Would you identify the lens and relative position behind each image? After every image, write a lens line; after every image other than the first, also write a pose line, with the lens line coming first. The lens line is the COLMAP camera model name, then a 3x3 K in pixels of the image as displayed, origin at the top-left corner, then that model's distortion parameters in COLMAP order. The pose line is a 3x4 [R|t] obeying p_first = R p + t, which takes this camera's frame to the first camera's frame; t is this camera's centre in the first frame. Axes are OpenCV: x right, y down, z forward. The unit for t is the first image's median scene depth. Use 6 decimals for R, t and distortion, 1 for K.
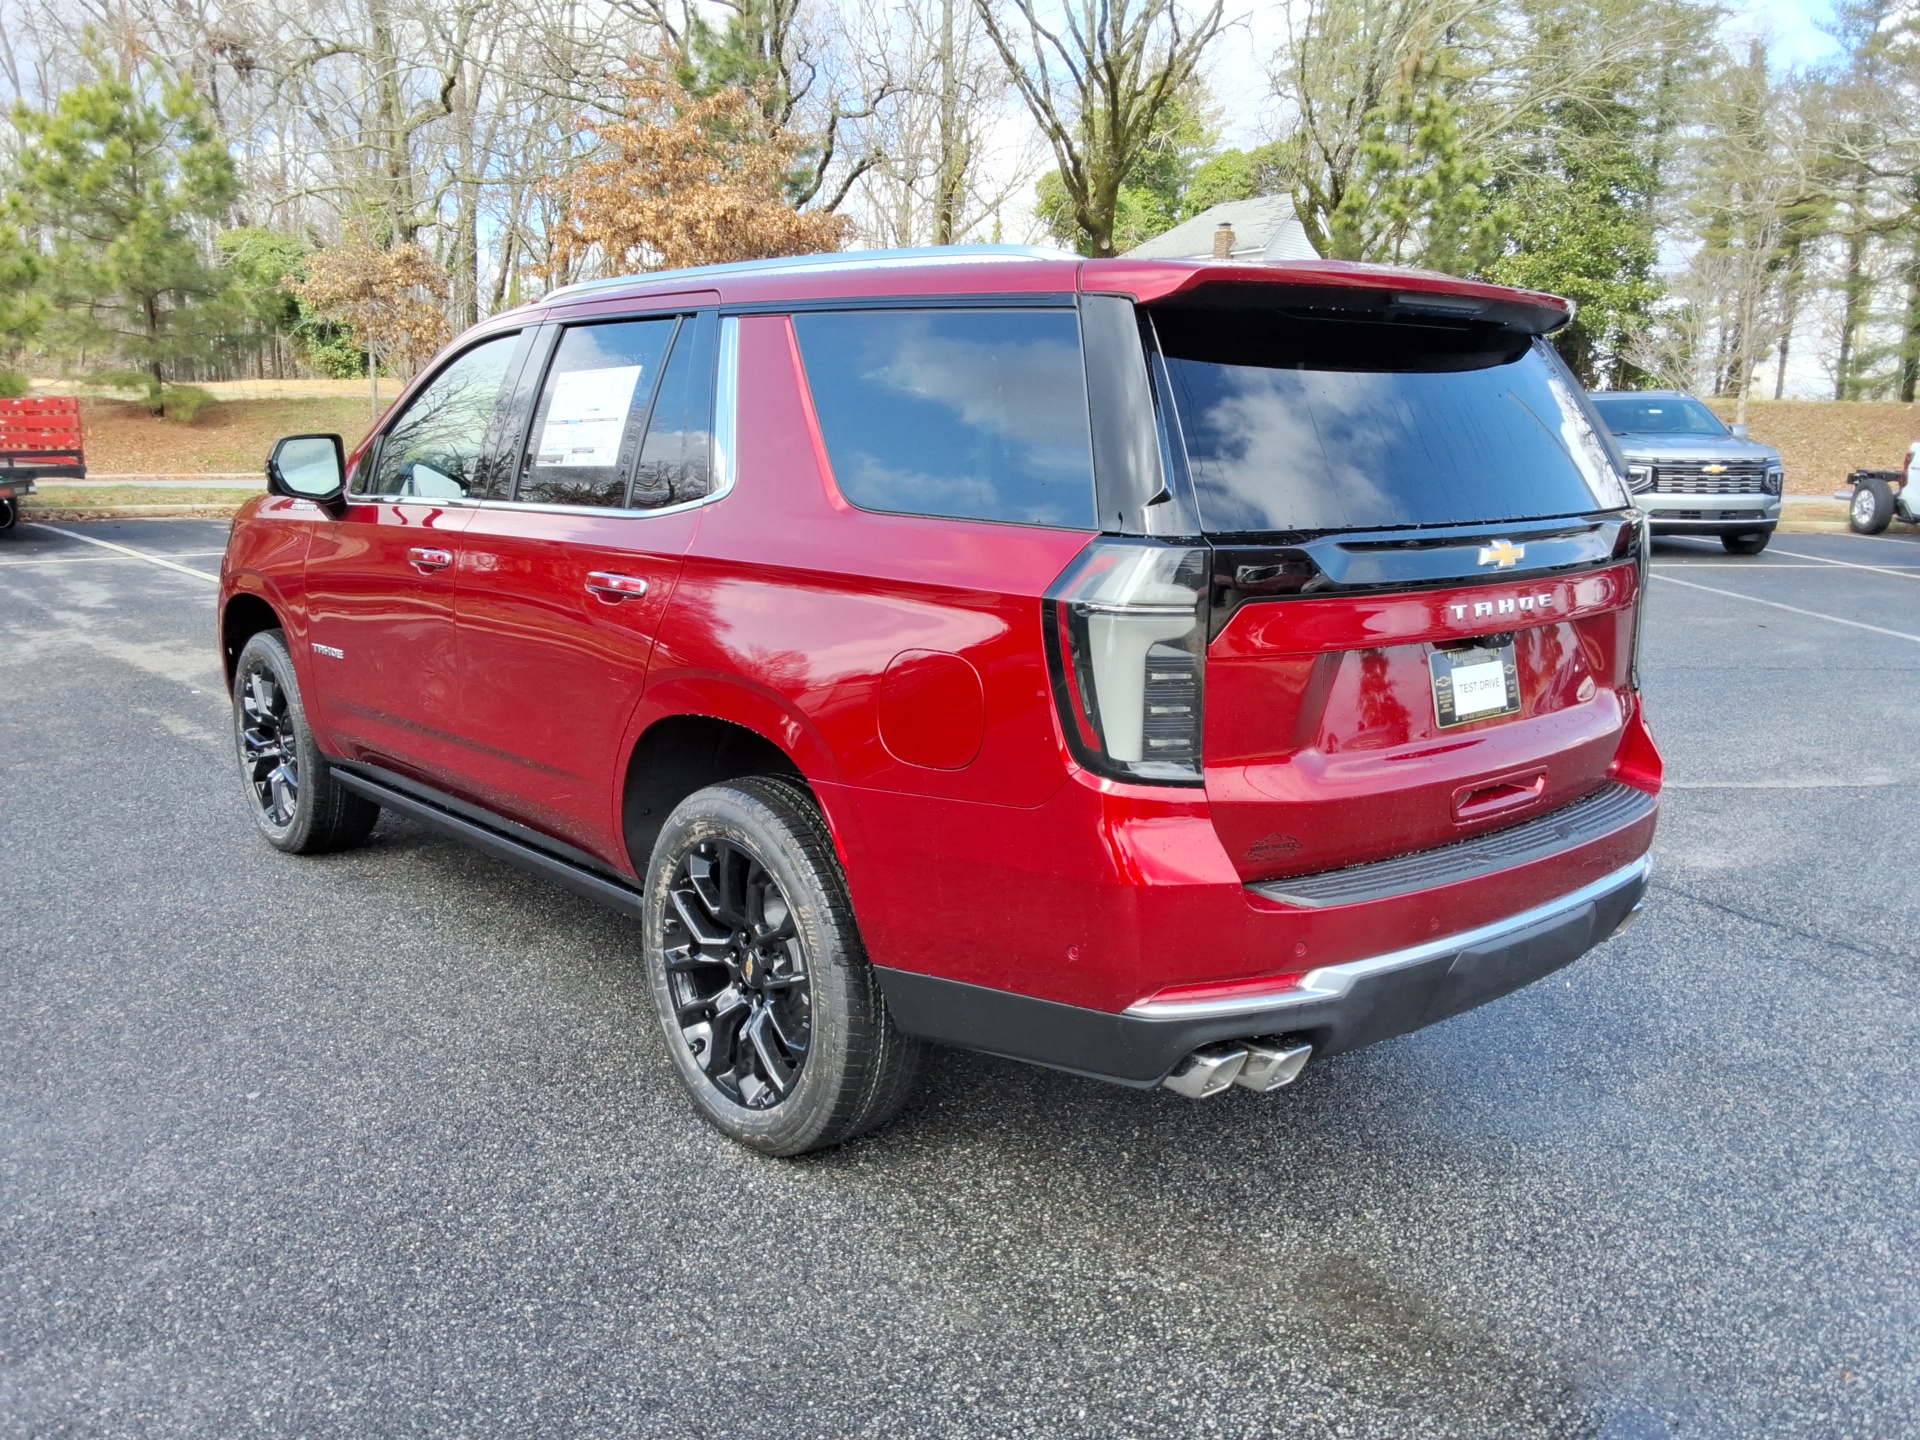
lens RADIAL K [[1539.1, 0, 976.3], [0, 1539.1, 703.0], [0, 0, 1]] dist [0.103410, -0.151073]
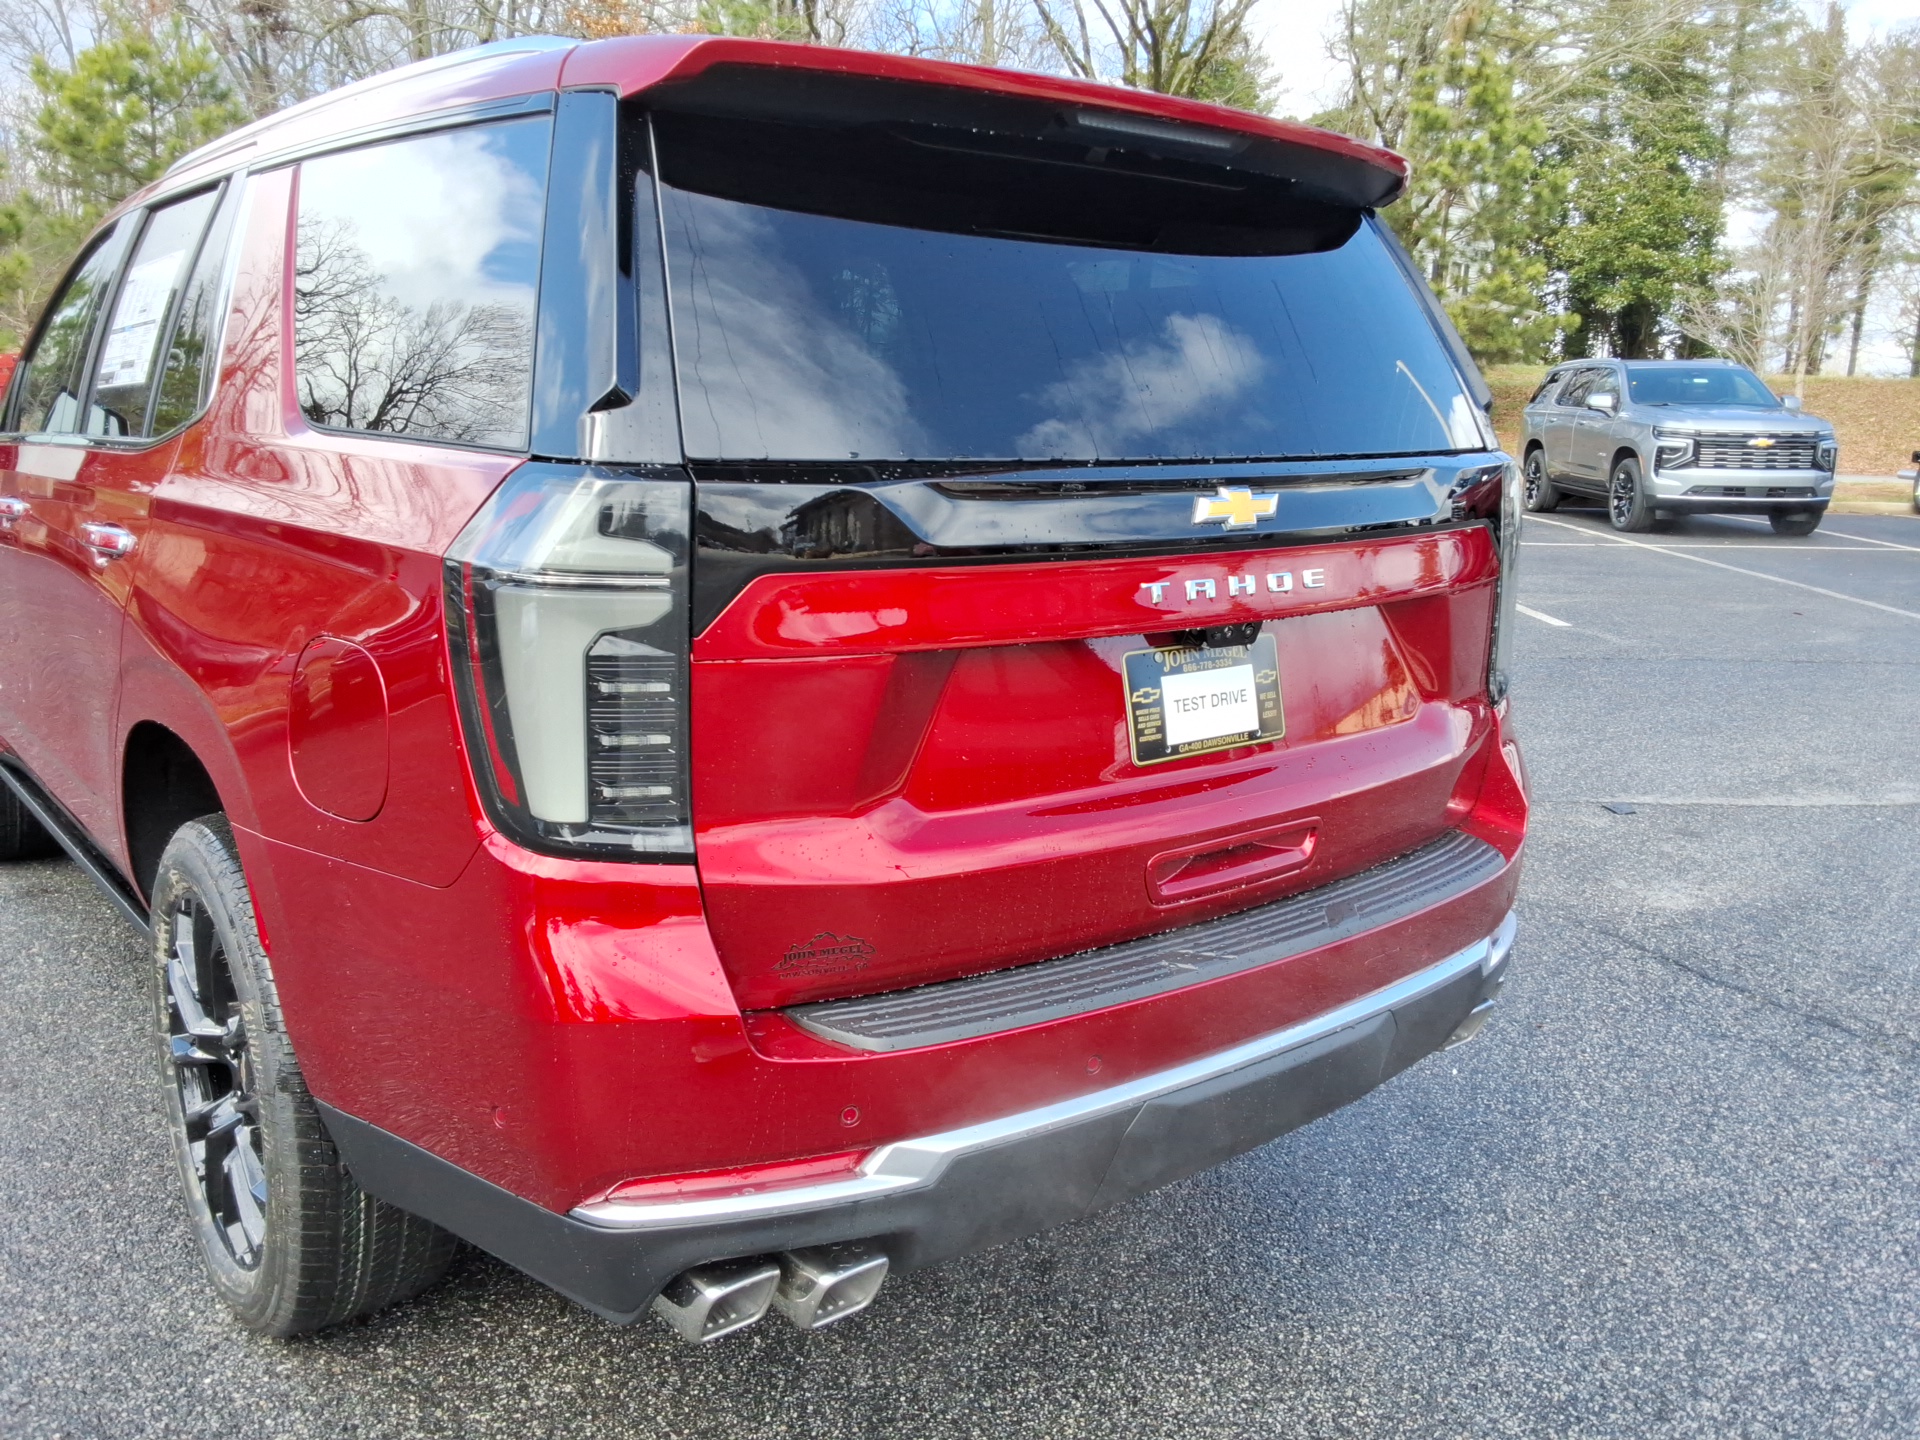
lens RADIAL K [[1539.1, 0, 976.1], [0, 1539.1, 702.0], [0, 0, 1]] dist [0.103410, -0.151073]
pose [[0.999264, 0.014521, -0.035498, 0.206299], [-0.014003, 0.999792, 0.014800, -0.016184], [0.035706, -0.014292, 0.999260, 0.268467]]
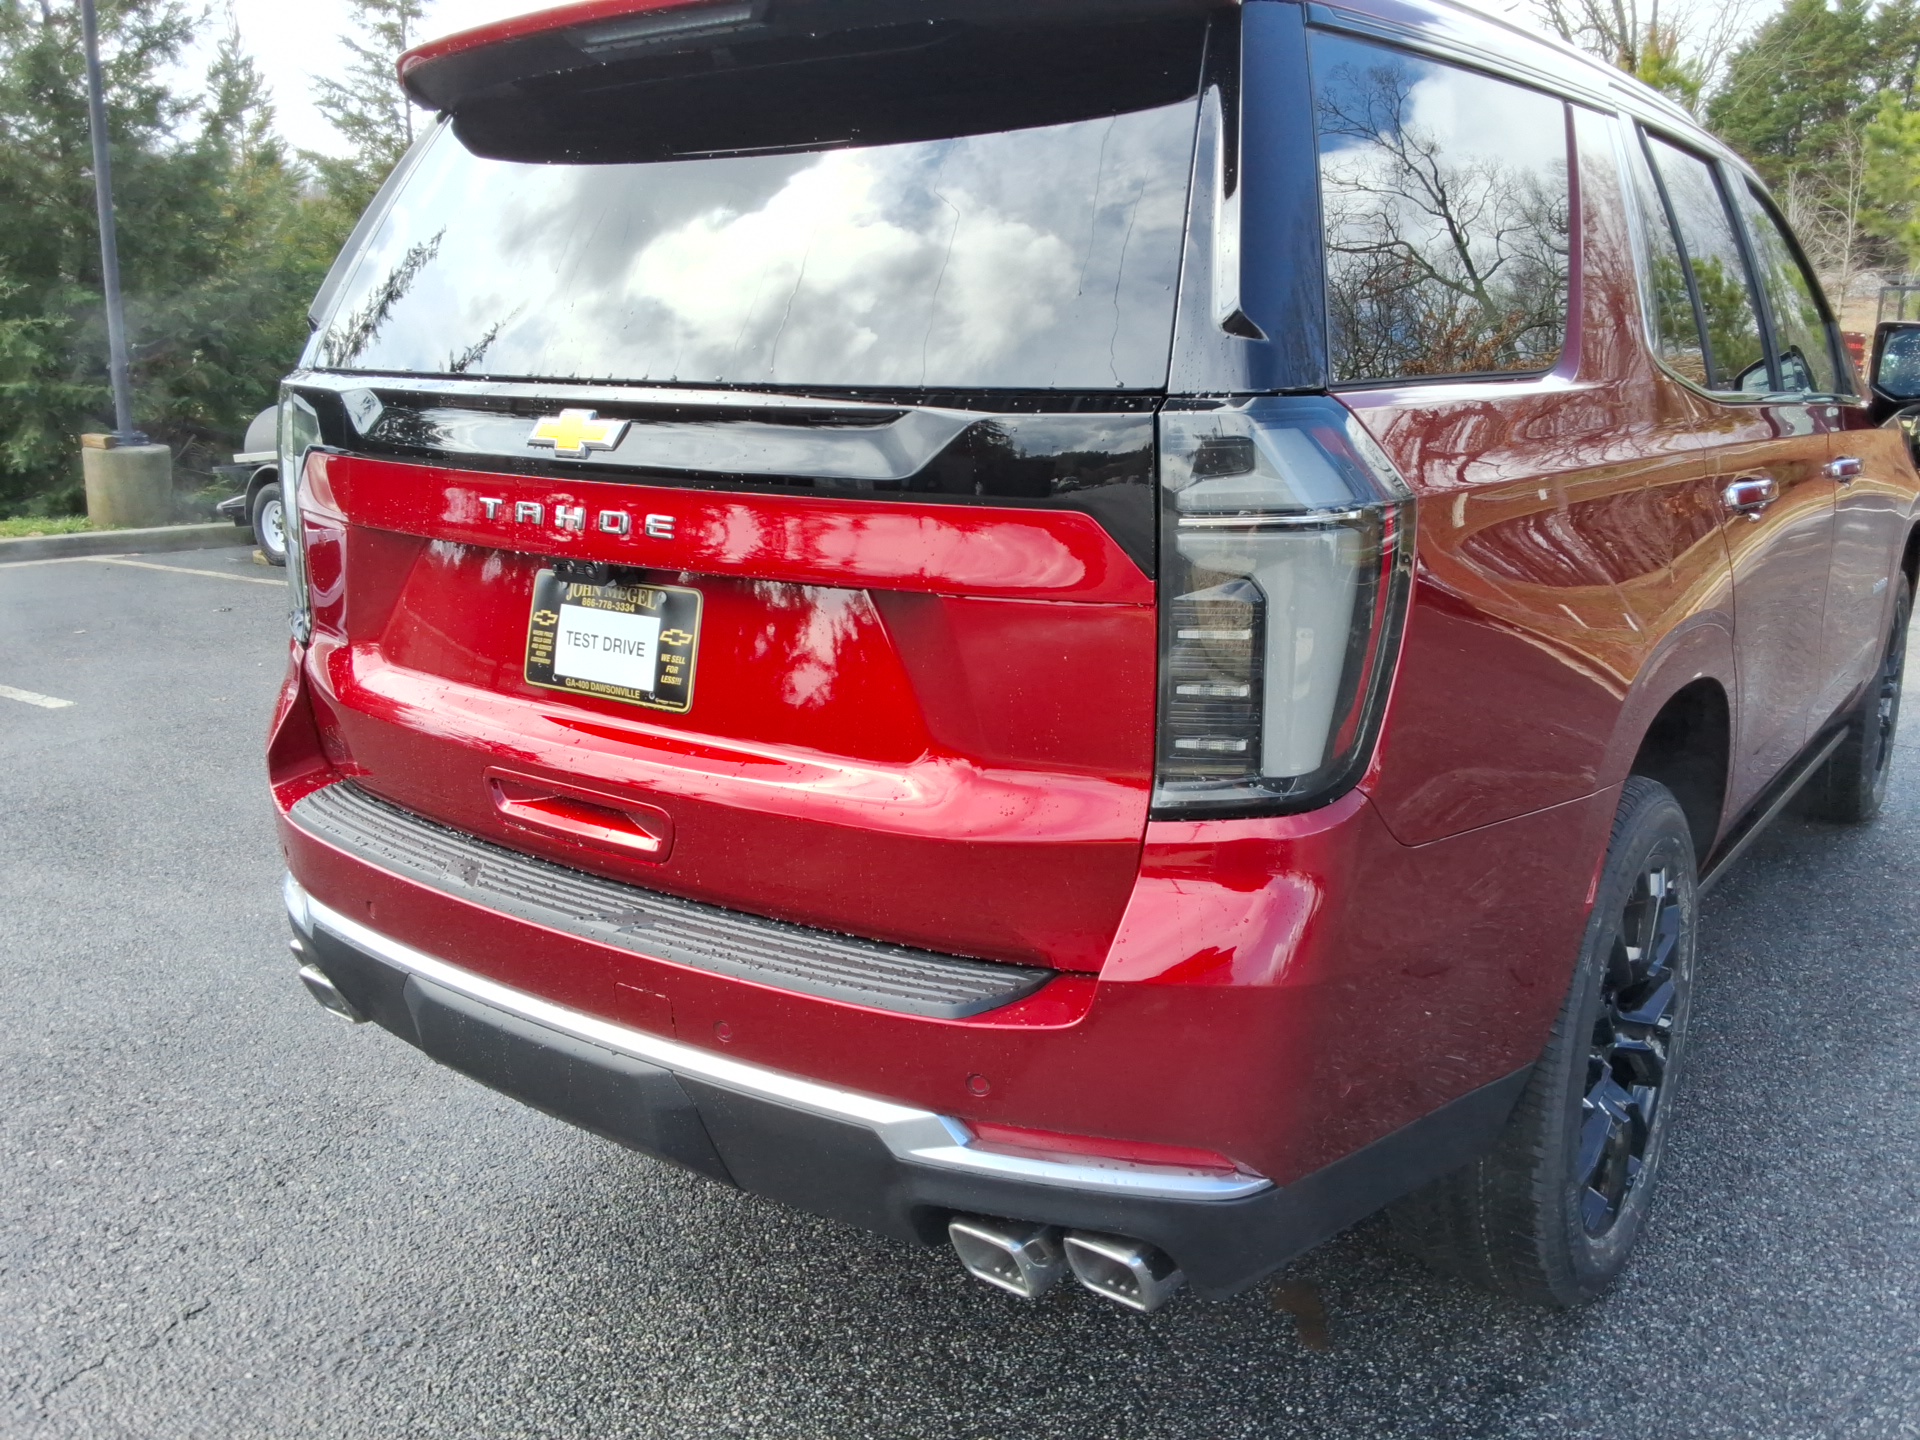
lens RADIAL K [[1539.1, 0, 978.1], [0, 1539.1, 707.0], [0, 0, 1]] dist [0.103410, -0.151073]
pose [[0.223282, 0.207980, -0.952308, 0.814311], [-0.177151, 0.969361, 0.170169, -0.101706], [0.958521, 0.130707, 0.253284, 0.833910]]
